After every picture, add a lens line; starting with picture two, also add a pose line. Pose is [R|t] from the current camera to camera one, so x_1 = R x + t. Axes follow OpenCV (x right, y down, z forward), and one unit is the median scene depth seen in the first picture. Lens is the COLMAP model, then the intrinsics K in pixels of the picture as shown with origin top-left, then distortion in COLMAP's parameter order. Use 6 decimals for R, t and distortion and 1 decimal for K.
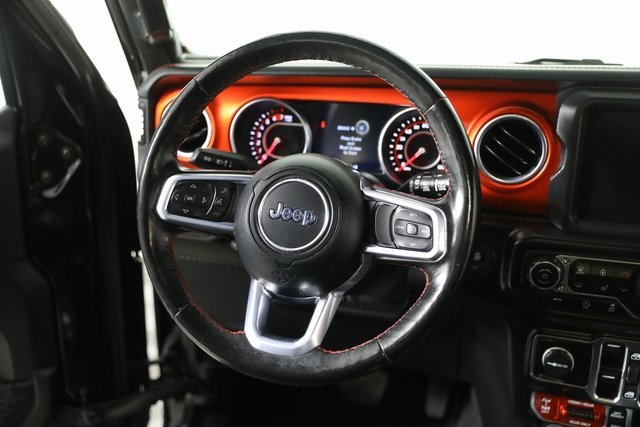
lens RADIAL K [[642.9, 0, 320.0], [0, 642.9, 213.5], [0, 0, 1]] dist [-0.013693, 0.048445]
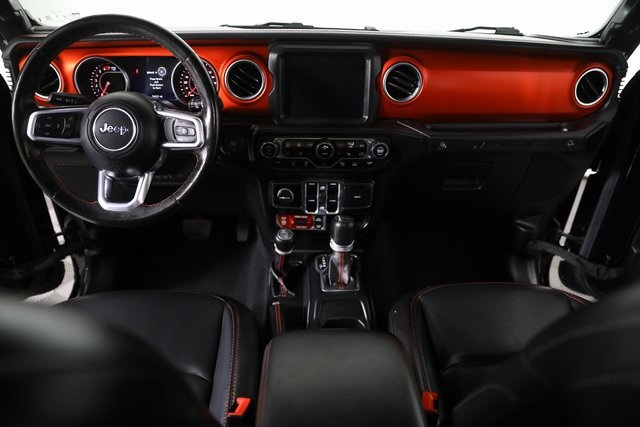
lens RADIAL K [[430.6, 0, 320.0], [0, 430.6, 213.5], [0, 0, 1]] dist [-0.113535, 0.078741]
pose [[0.952637, -0.137969, 0.271012, 0.128632], [0.078337, 0.972421, 0.219684, 0.015107], [-0.293848, -0.188049, 0.937172, -0.210262]]
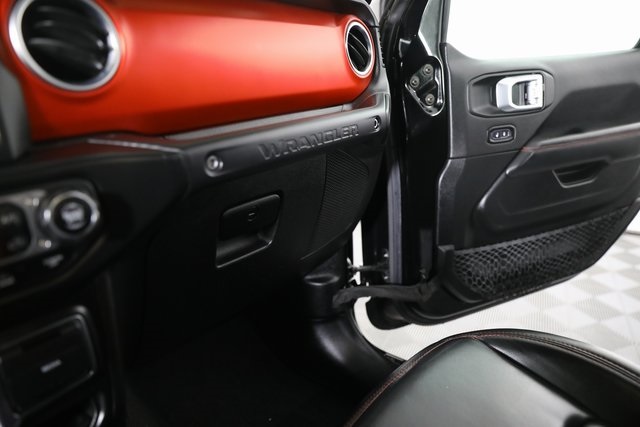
lens RADIAL K [[430.6, 0, 320.0], [0, 430.6, 213.5], [0, 0, 1]] dist [-0.113535, 0.078741]
pose [[0.435089, -0.304621, 0.847292, 0.392182], [0.337559, 0.927581, 0.160148, 0.134175], [-0.834717, 0.216332, 0.506407, 0.476165]]
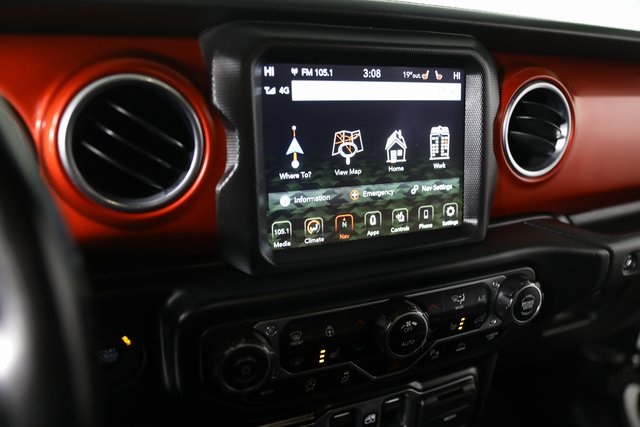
lens RADIAL K [[493.3, 0, 320.0], [0, 493.3, 213.5], [0, 0, 1]] dist [-0.077756, 0.001060]
pose [[0.773994, -0.181308, 0.606680, 0.166166], [0.162643, 0.982908, 0.086247, -0.055357], [-0.611948, 0.031918, 0.790253, 0.608620]]
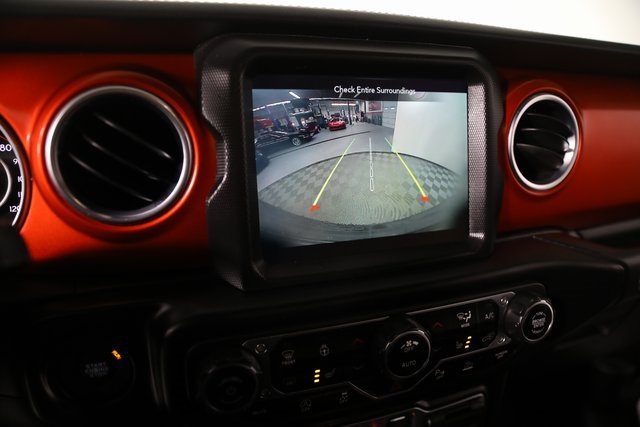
lens RADIAL K [[418.4, 0, 320.0], [0, 418.4, 213.5], [0, 0, 1]] dist [-0.106315, 0.037507]
pose [[0.823454, -0.154926, 0.545822, 0.242860], [0.171617, 0.984947, 0.020657, -0.035092], [-0.540806, 0.076663, 0.837647, 0.651731]]
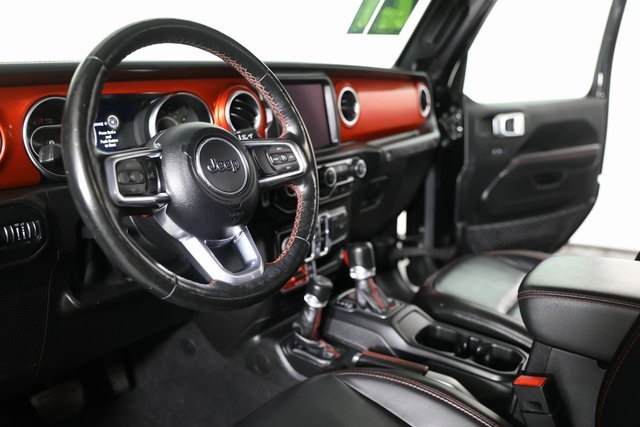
lens RADIAL K [[534.4, 0, 320.0], [0, 534.4, 213.5], [0, 0, 1]] dist [-0.010762, -0.001434]
pose [[0.352110, -0.234631, 0.906072, -0.814540], [0.304877, 0.944023, 0.125980, 0.012539], [-0.884912, 0.231882, 0.403933, 0.404837]]
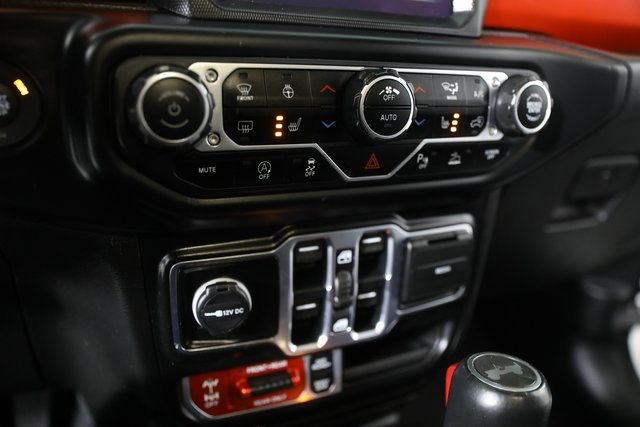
lens RADIAL K [[511.1, 0, 320.0], [0, 511.1, 213.5], [0, 0, 1]] dist [-0.065137, 0.006663]
pose [[0.752658, -0.174229, 0.634941, 0.195465], [0.165895, 0.983423, 0.073202, 0.148983], [-0.637169, 0.050237, 0.769085, 0.669401]]
